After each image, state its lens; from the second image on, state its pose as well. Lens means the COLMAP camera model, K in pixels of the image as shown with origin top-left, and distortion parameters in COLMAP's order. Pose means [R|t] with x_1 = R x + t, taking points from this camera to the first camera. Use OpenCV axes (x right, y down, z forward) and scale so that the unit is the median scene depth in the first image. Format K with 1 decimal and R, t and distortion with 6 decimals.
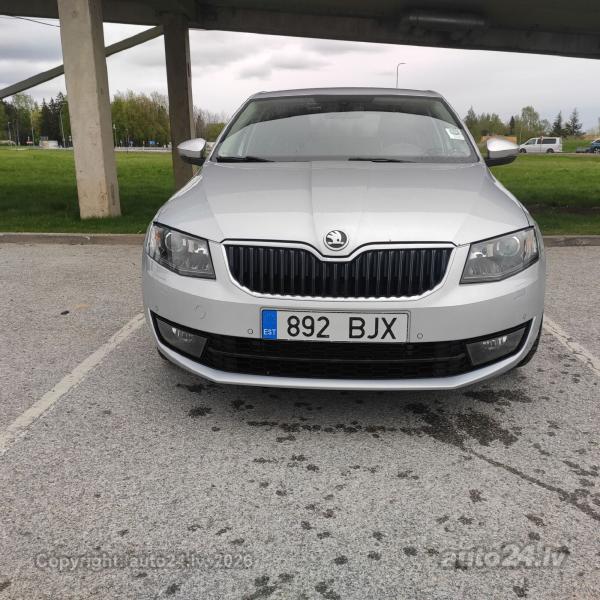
lens RADIAL K [[602.2, 0, 300.0], [0, 602.2, 300.0], [0, 0, 1]] dist [0.089707, -0.131194]
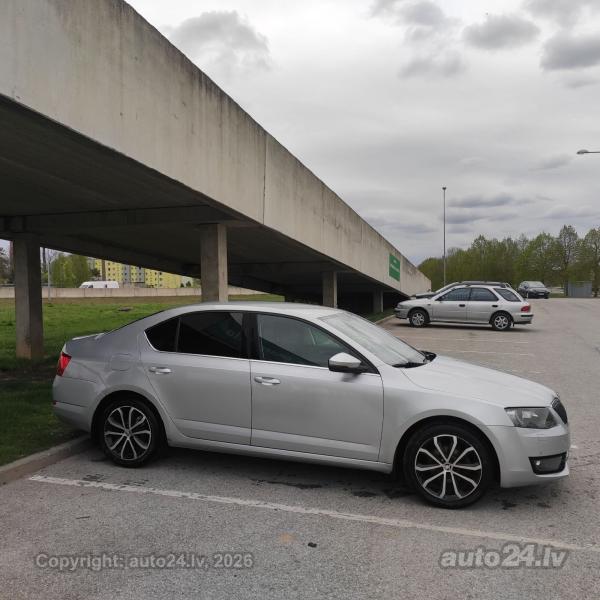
lens RADIAL K [[602.2, 0, 300.0], [0, 602.2, 300.0], [0, 0, 1]] dist [0.089707, -0.131194]
pose [[0.232948, -0.024045, 0.972192, -1.998201], [0.236307, 0.971131, -0.032604, -0.497610], [-0.943342, 0.237331, 0.231905, 1.072164]]
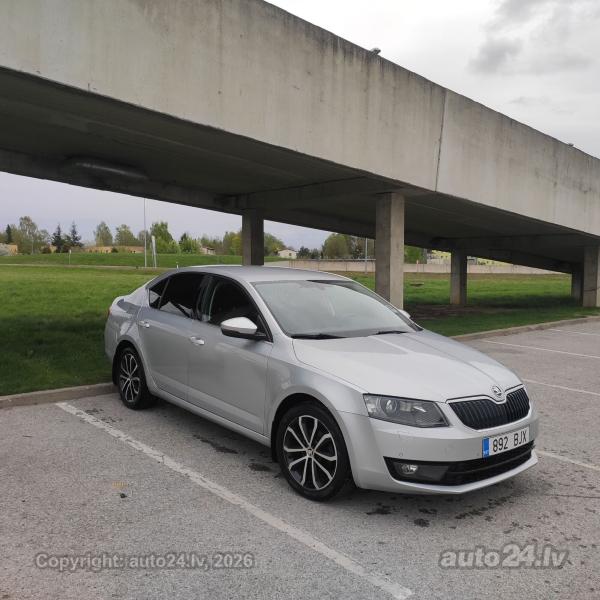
lens RADIAL K [[602.2, 0, 300.0], [0, 602.2, 300.0], [0, 0, 1]] dist [0.089707, -0.131194]
pose [[0.708752, -0.033394, 0.704667, -1.318222], [0.152229, 0.982585, -0.106547, -0.215428], [-0.688837, 0.182786, 0.701493, 0.085803]]
